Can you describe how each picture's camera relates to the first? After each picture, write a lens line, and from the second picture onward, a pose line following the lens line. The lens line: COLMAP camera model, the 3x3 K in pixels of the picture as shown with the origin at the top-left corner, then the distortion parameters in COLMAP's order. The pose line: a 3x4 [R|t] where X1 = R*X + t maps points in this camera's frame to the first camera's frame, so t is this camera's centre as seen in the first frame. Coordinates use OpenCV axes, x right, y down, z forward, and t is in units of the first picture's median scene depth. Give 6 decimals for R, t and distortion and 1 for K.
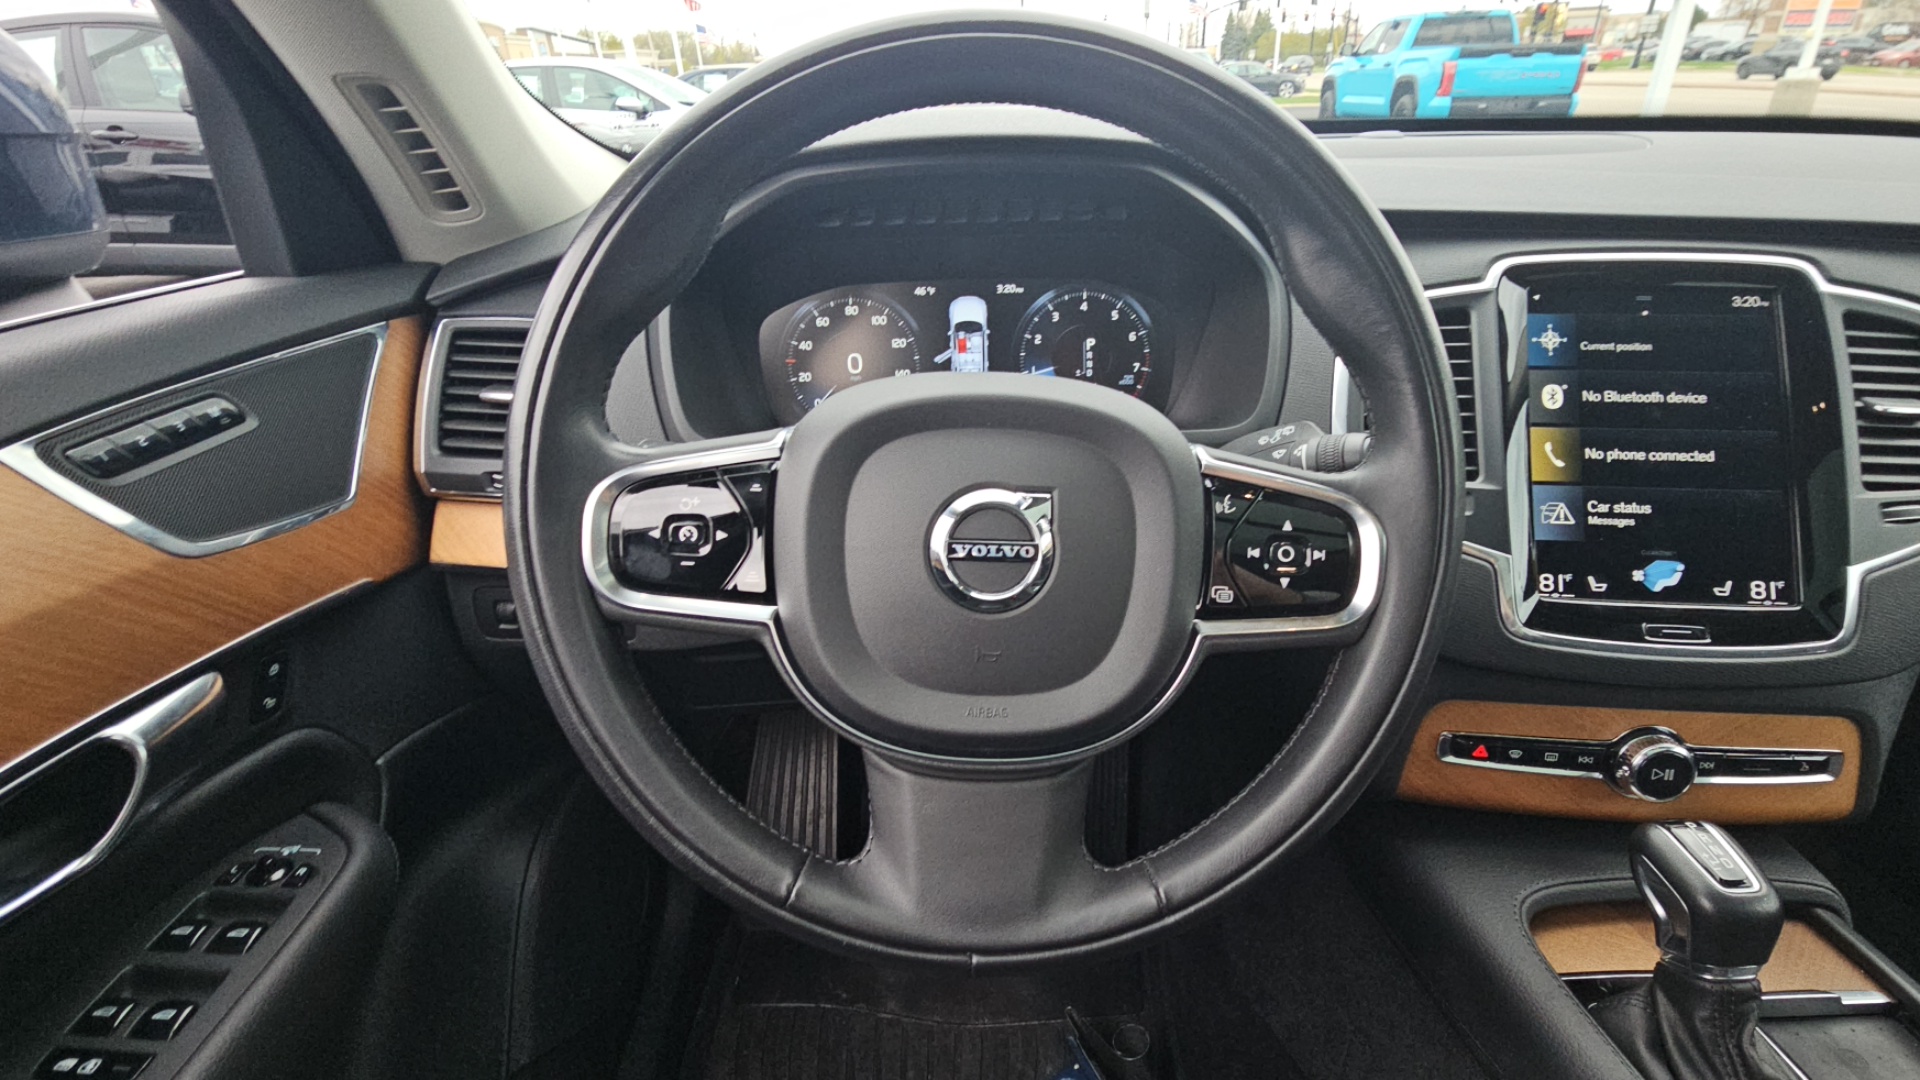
lens RADIAL K [[856.8, 0, 977.0], [0, 856.8, 551.5], [0, 0, 1]] dist [0.008354, -0.007159]
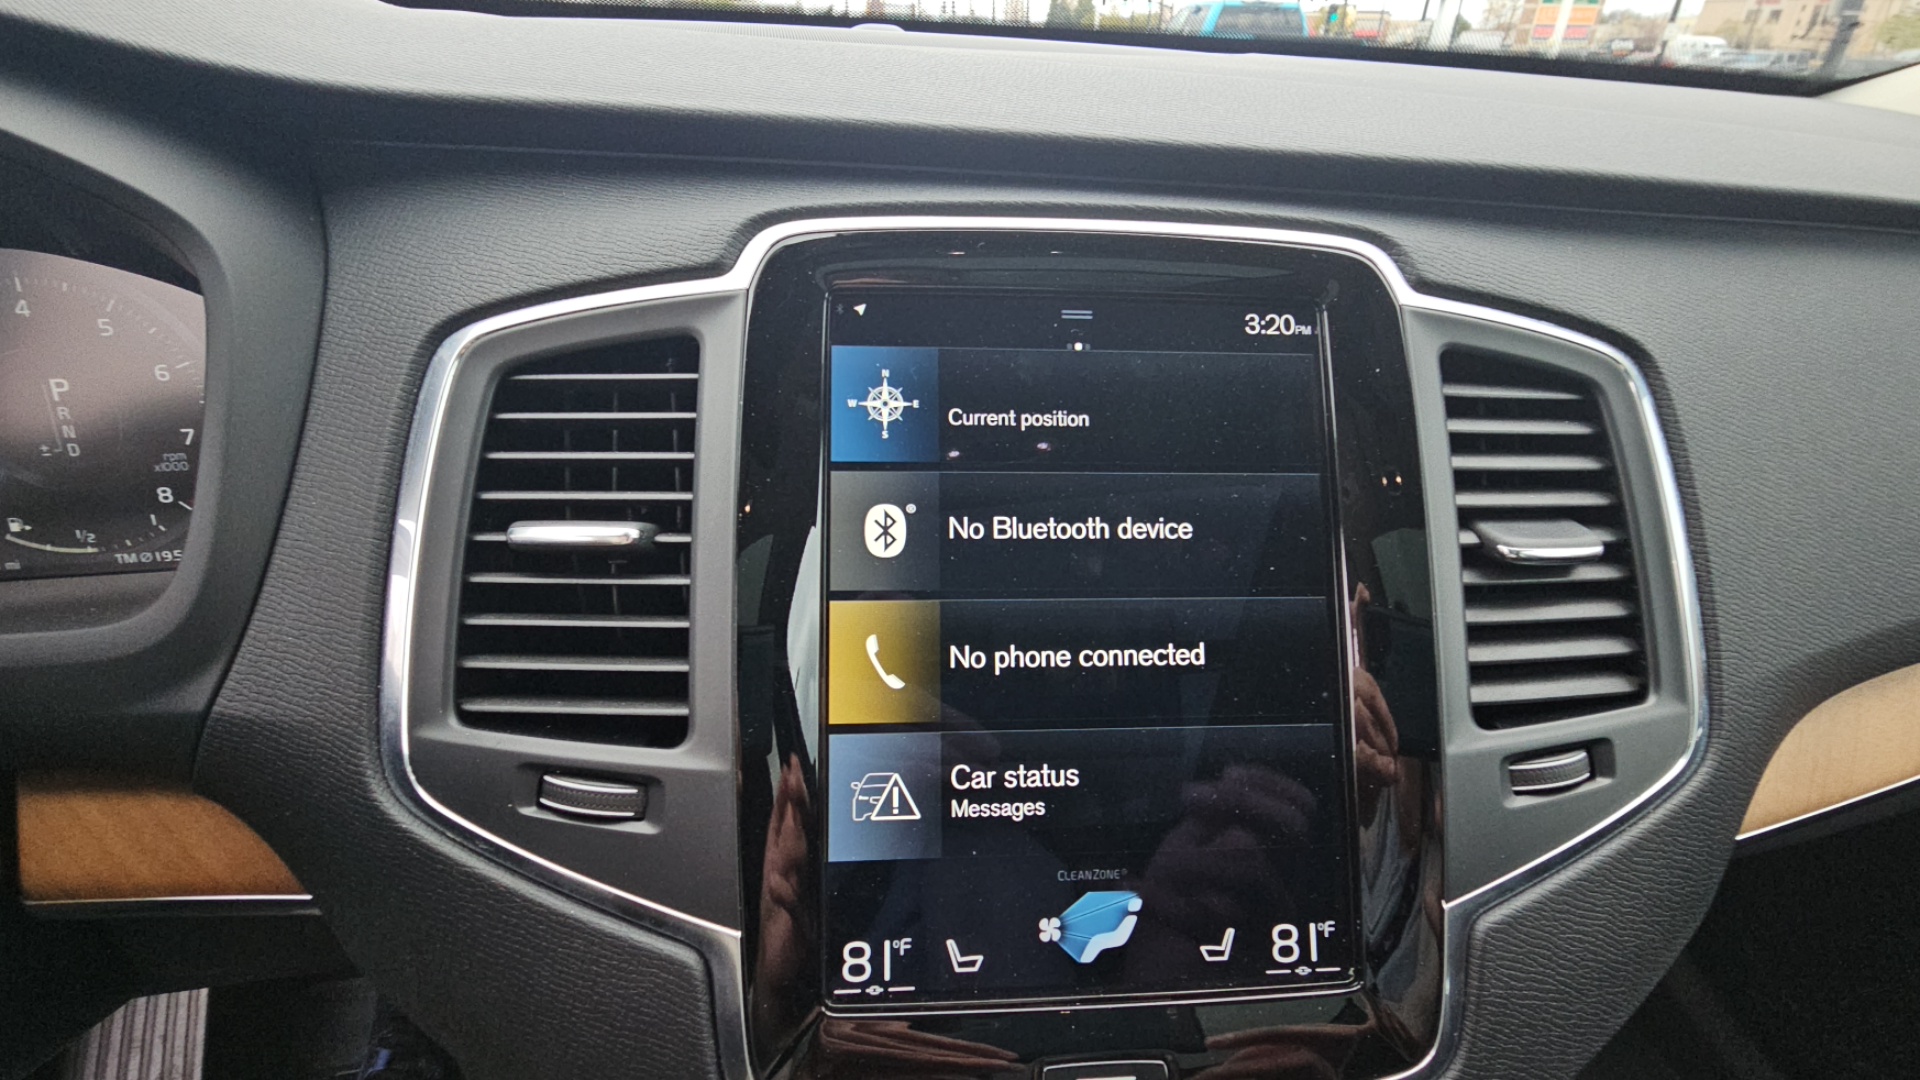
lens RADIAL K [[856.8, 0, 981.6], [0, 856.8, 545.6], [0, 0, 1]] dist [0.008354, -0.007159]
pose [[0.983295, -0.038487, 0.177903, 0.649220], [0.034475, 0.999078, 0.025586, -0.184985], [-0.178723, -0.019025, 0.983715, 0.552213]]
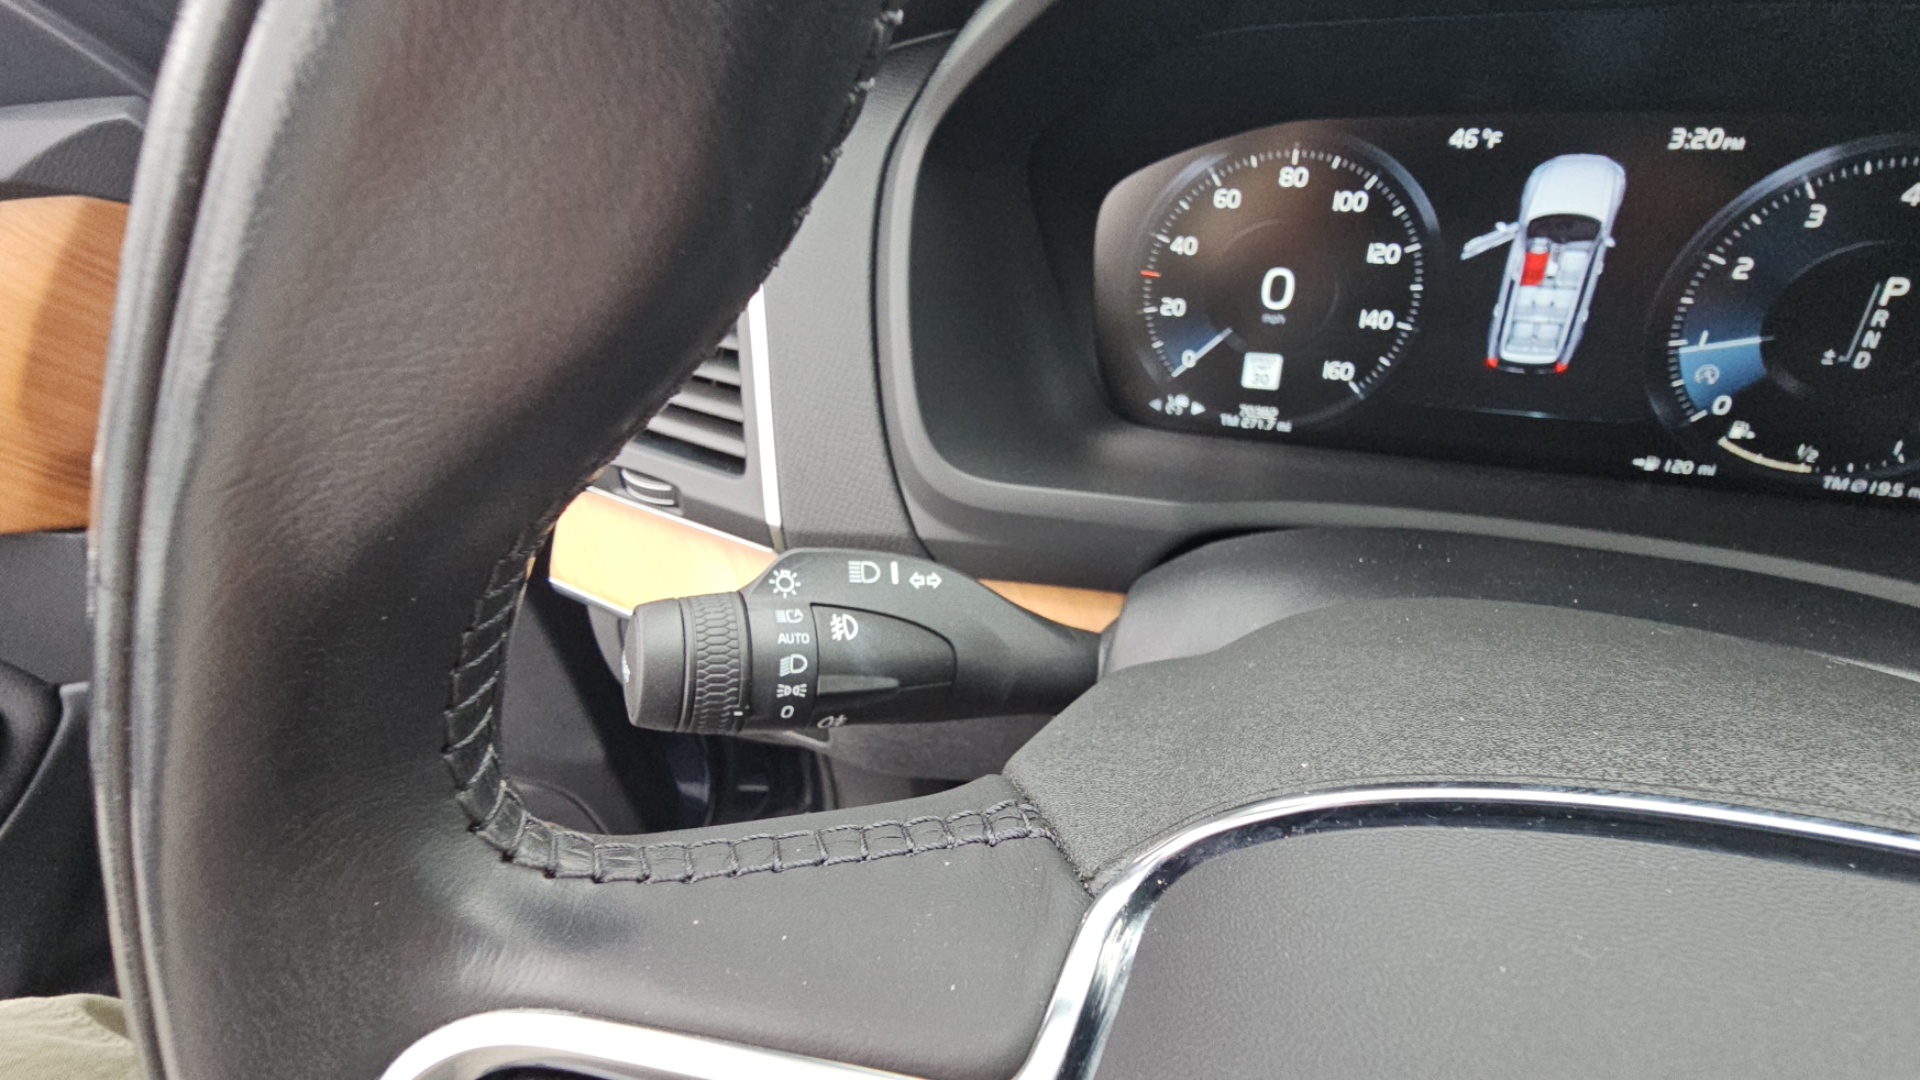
lens RADIAL K [[856.8, 0, 982.2], [0, 856.8, 544.0], [0, 0, 1]] dist [0.008354, -0.007159]
pose [[0.926751, 0.186414, -0.326163, -0.134636], [-0.109345, 0.964462, 0.240534, -0.215235], [0.359410, -0.187250, 0.914200, 0.554077]]
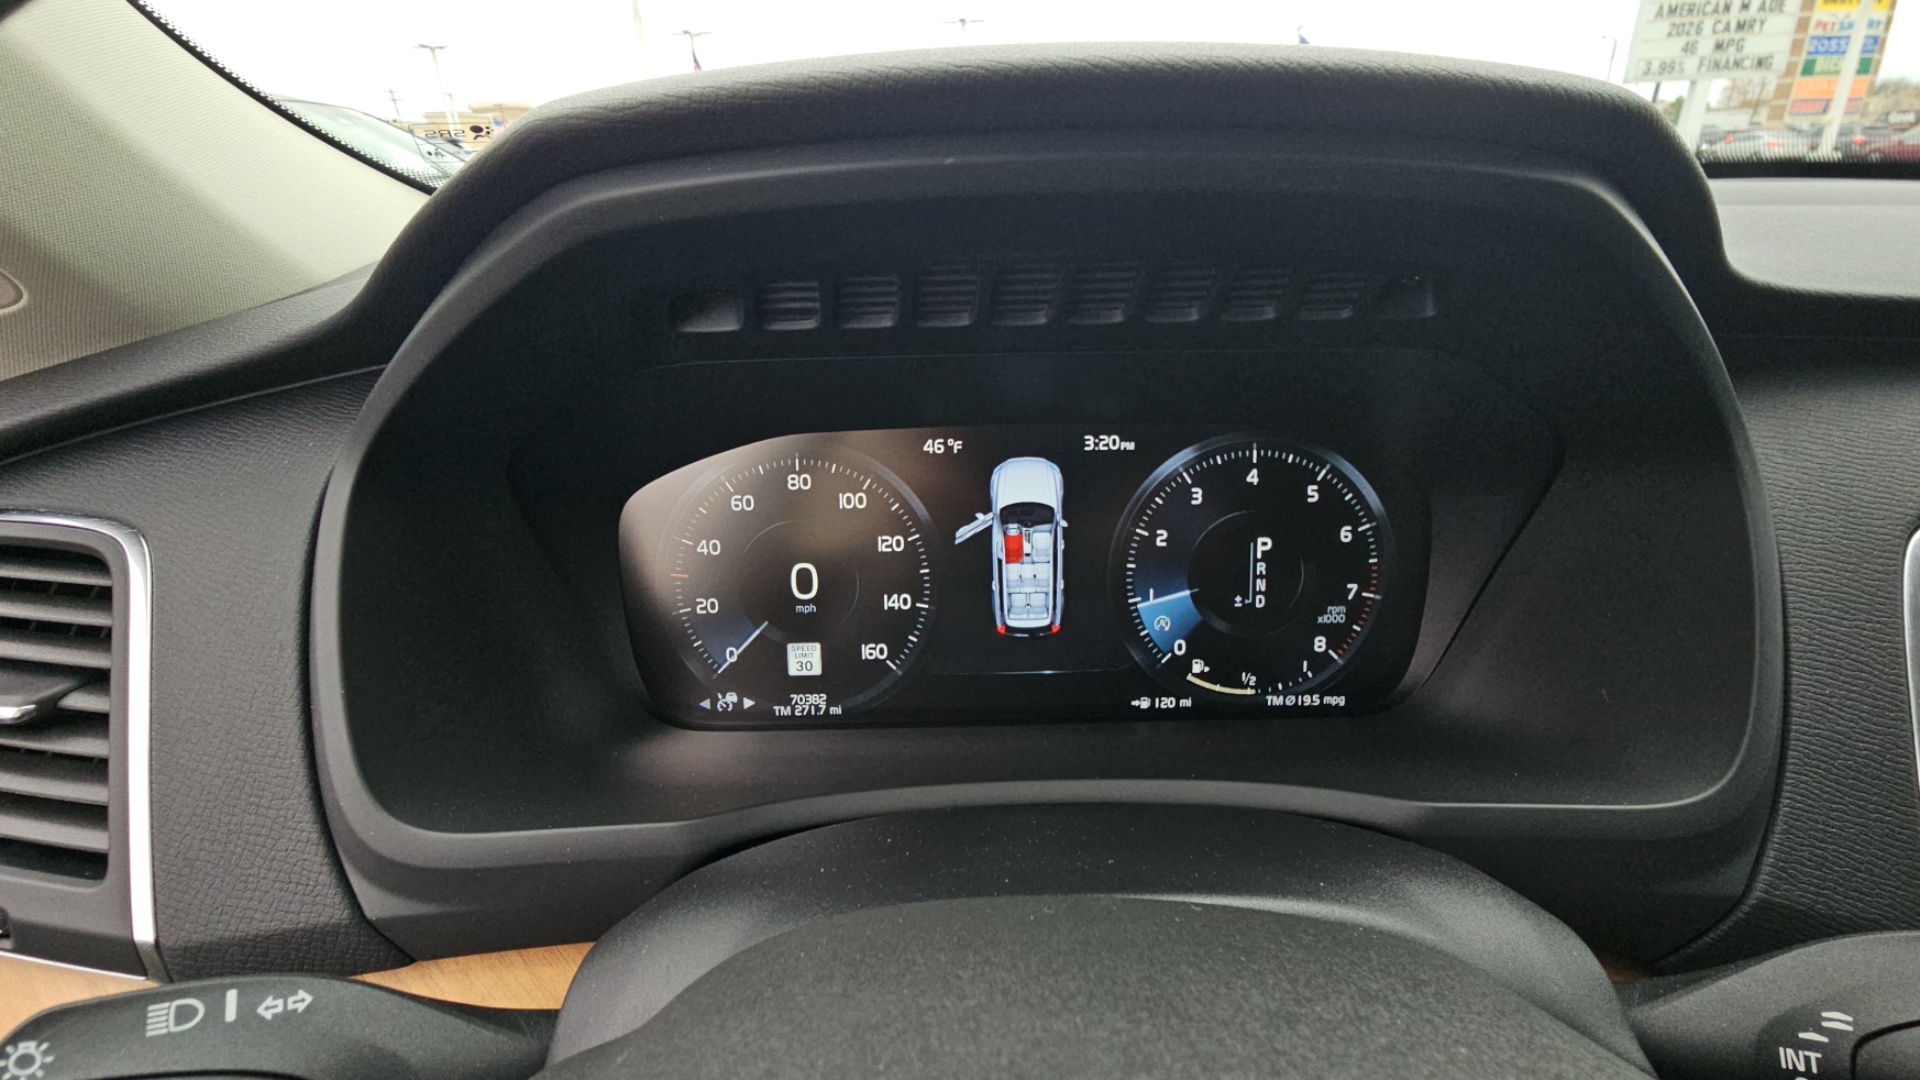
lens RADIAL K [[856.8, 0, 986.1], [0, 856.8, 556.7], [0, 0, 1]] dist [0.008354, -0.007159]
pose [[0.999892, 0.011179, -0.009560, -0.035048], [-0.011825, 0.997445, -0.070453, -0.240736], [0.008747, 0.070559, 0.997469, 0.590281]]
